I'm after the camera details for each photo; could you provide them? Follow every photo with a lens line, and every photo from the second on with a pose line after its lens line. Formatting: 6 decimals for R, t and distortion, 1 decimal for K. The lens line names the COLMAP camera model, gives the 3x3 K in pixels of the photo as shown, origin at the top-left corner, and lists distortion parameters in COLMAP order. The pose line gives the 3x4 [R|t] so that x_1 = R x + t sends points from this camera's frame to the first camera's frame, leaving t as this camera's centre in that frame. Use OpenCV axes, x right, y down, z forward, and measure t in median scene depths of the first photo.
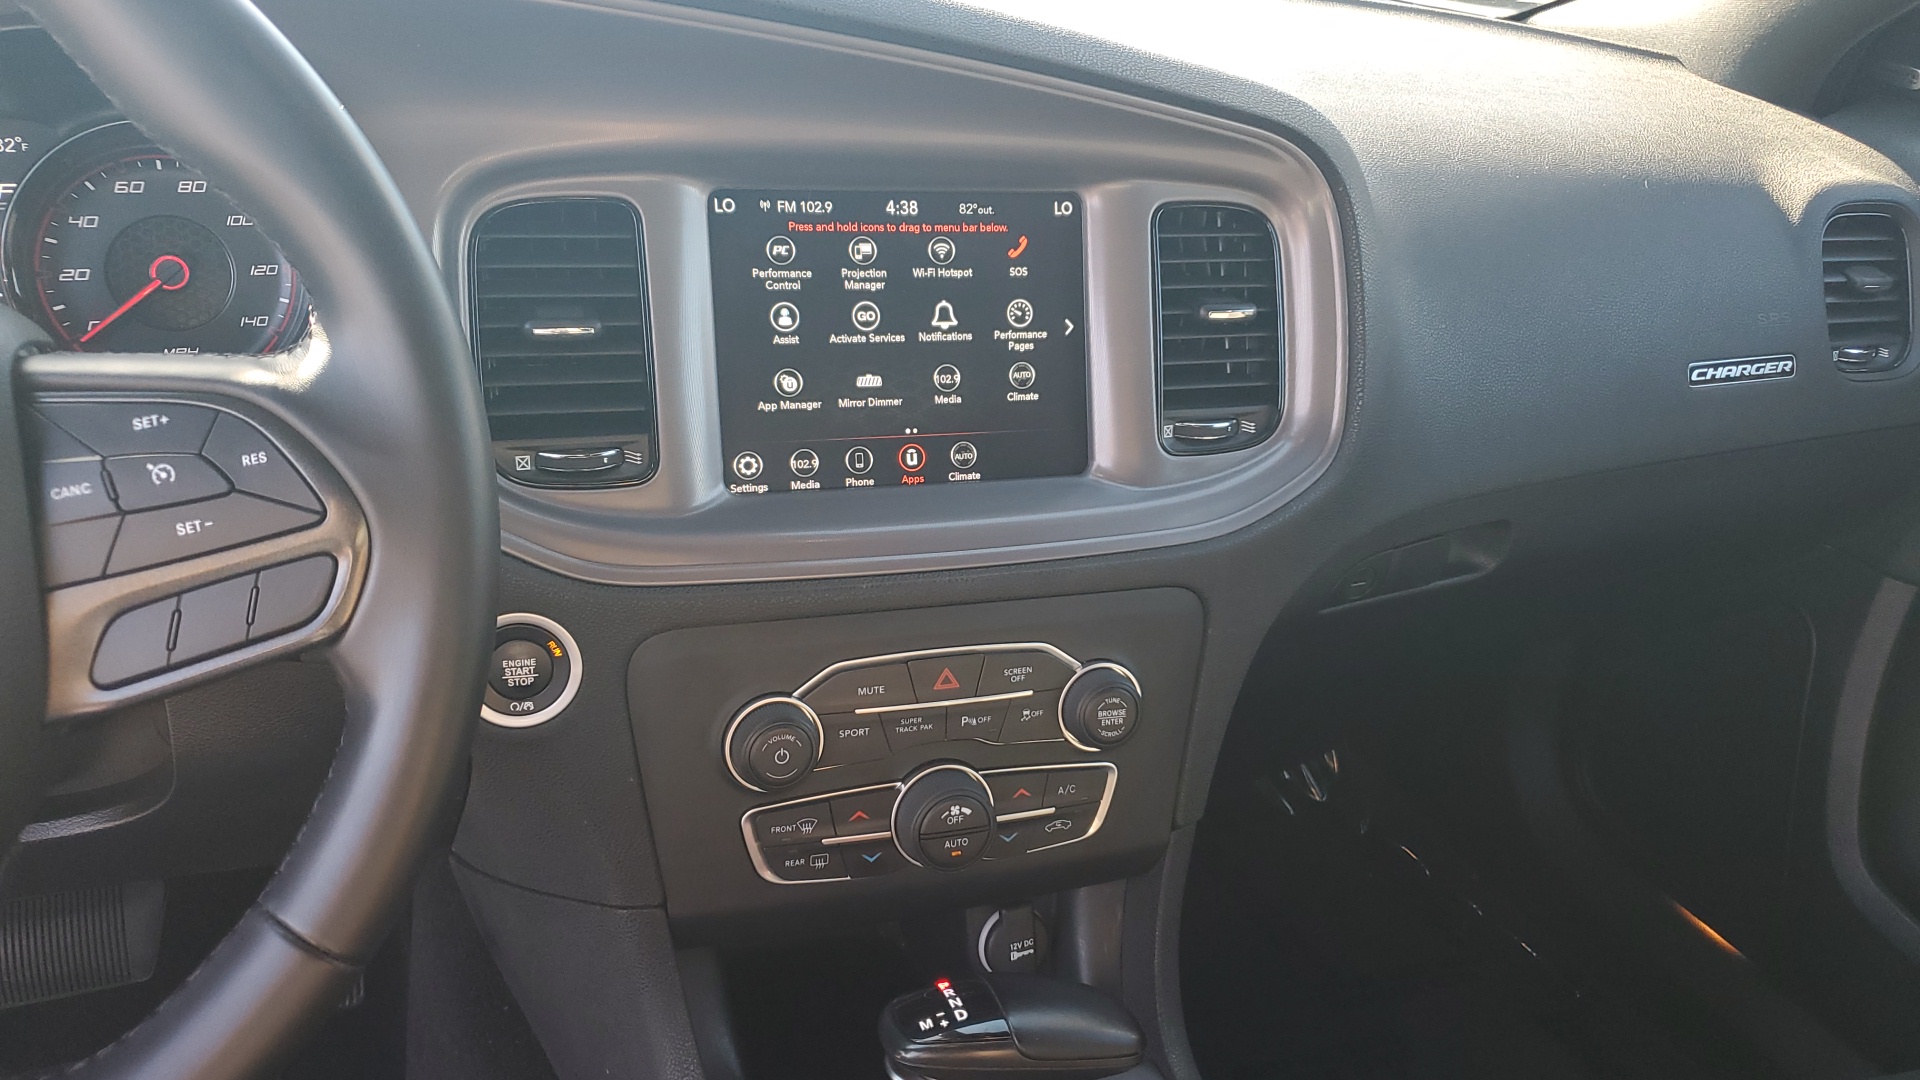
lens RADIAL K [[1677.9, 0, 1043.1], [0, 1677.9, 550.0], [0, 0, 1]] dist [0.317583, -0.318020]
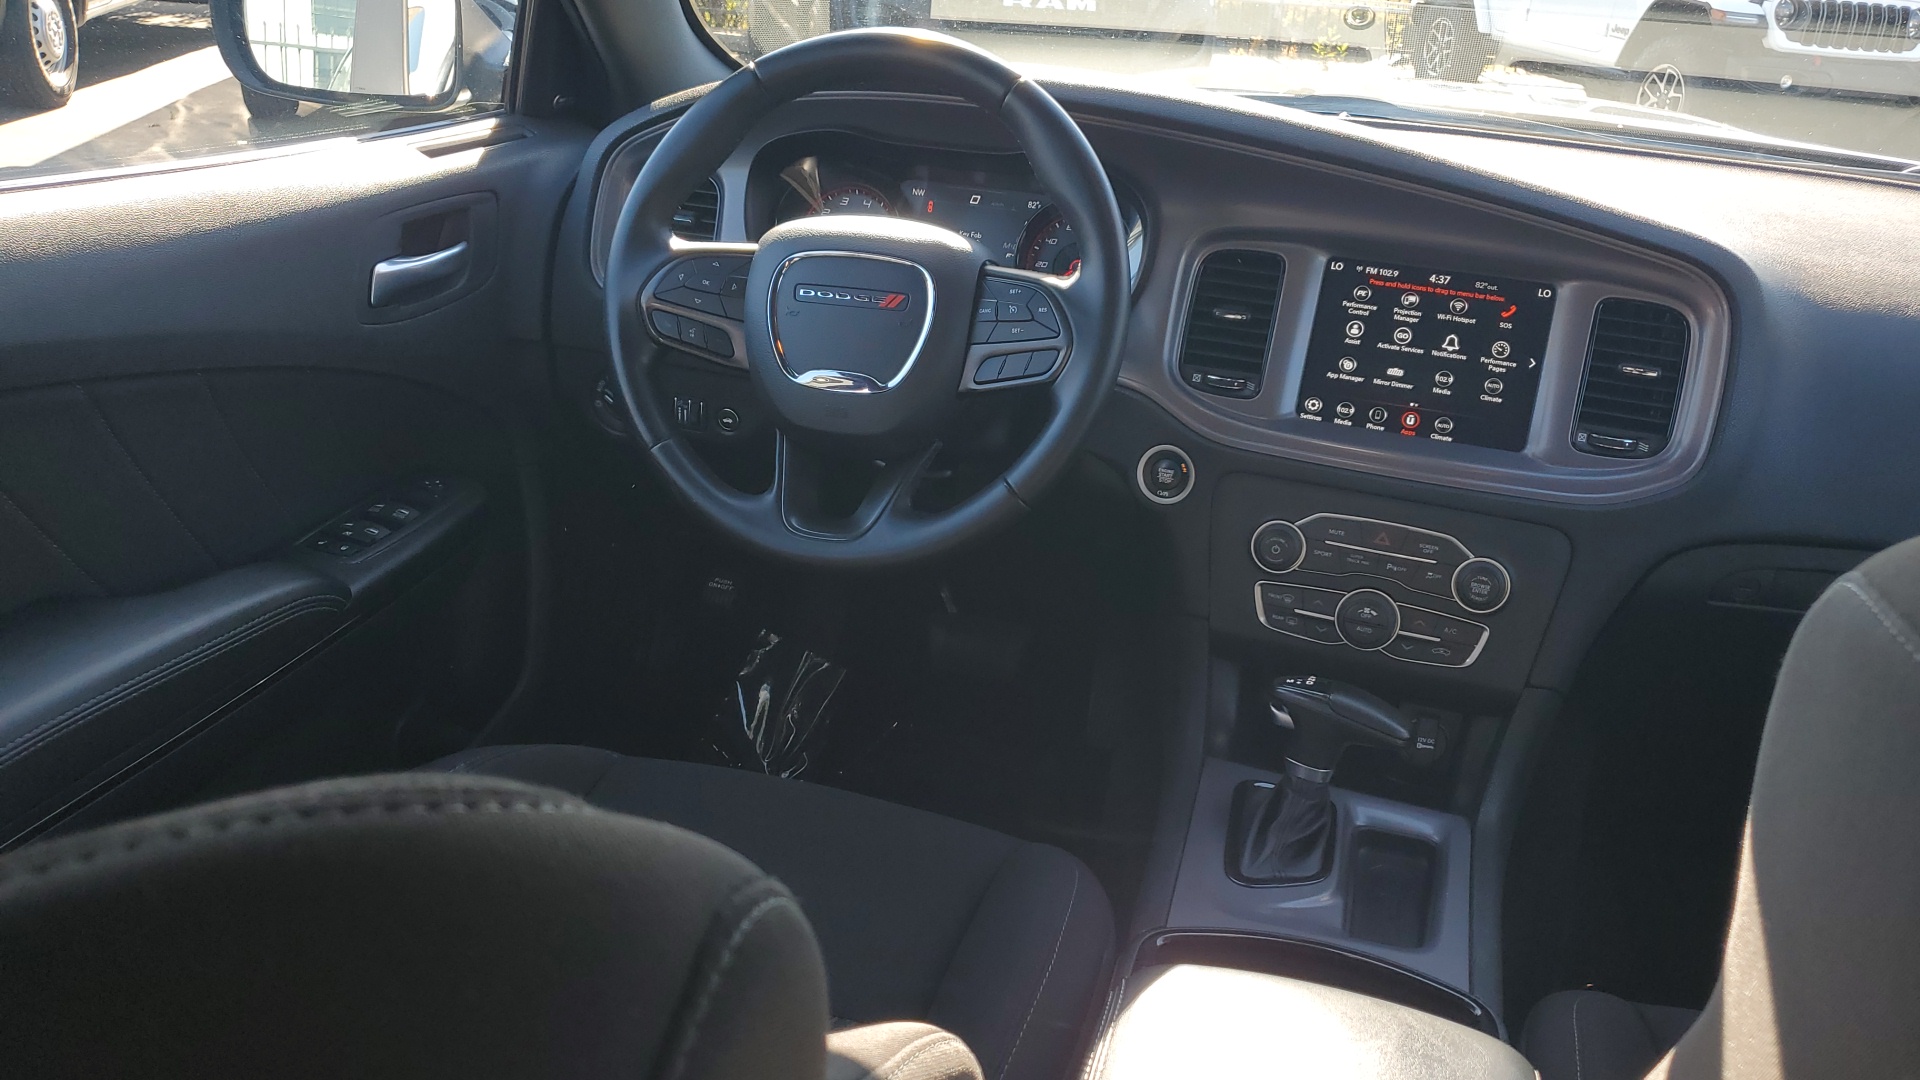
lens RADIAL K [[1604.6, 0, 960.0], [0, 1604.6, 540.0], [0, 0, 1]] dist [-0.001274, -0.003842]
pose [[0.788205, 0.202657, -0.581087, 0.544887], [-0.254375, 0.967074, -0.007770, 0.196290], [0.560380, 0.153939, 0.813804, -0.573733]]
